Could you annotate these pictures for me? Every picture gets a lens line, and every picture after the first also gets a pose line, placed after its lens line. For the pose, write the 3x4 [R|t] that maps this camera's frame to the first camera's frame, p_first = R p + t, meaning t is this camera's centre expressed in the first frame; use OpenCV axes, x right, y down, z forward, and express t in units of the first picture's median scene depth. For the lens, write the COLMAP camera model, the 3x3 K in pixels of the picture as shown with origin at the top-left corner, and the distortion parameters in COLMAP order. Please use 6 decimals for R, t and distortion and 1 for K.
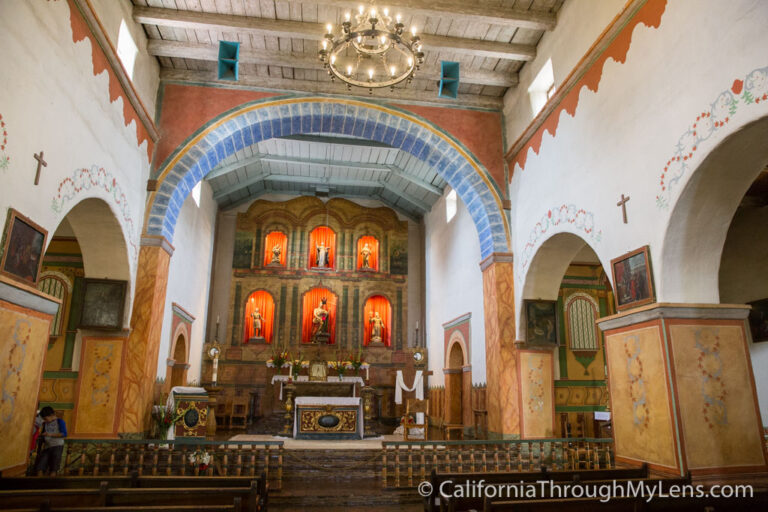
lens RADIAL K [[542.6, 0, 382.3], [0, 542.6, 255.6], [0, 0, 1]] dist [-0.065094, 0.004274]
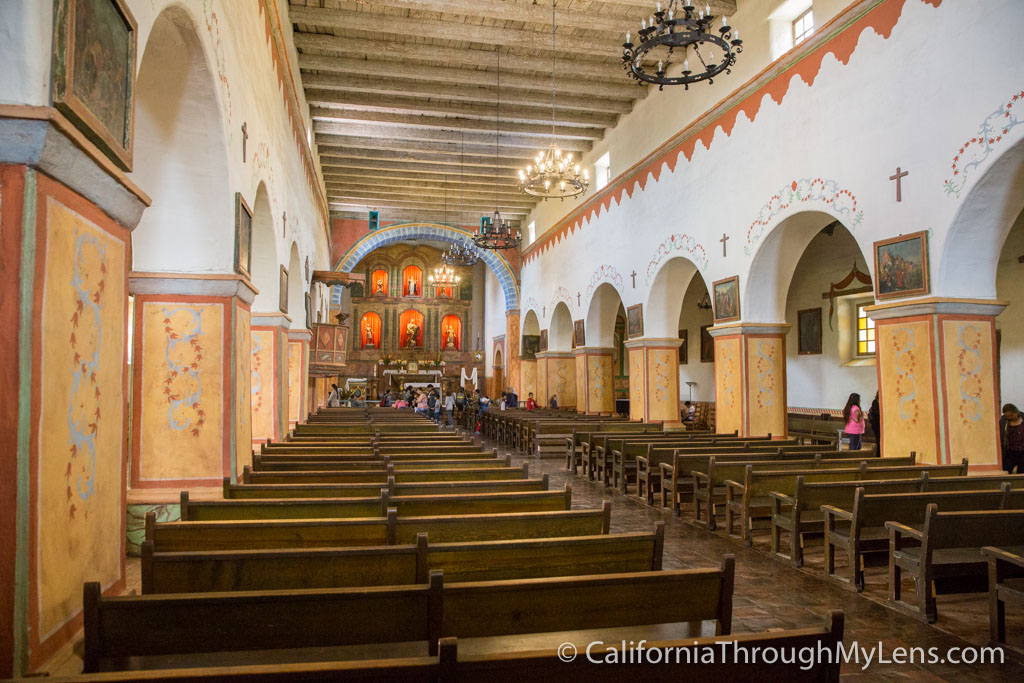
lens RADIAL K [[723.4, 0, 511.2], [0, 723.4, 342.1], [0, 0, 1]] dist [-0.065094, 0.004274]
pose [[0.998051, 0.001650, 0.062383, 0.032269], [-0.013953, 0.980244, 0.197299, -0.250709], [-0.060825, -0.197785, 0.978356, -0.961210]]
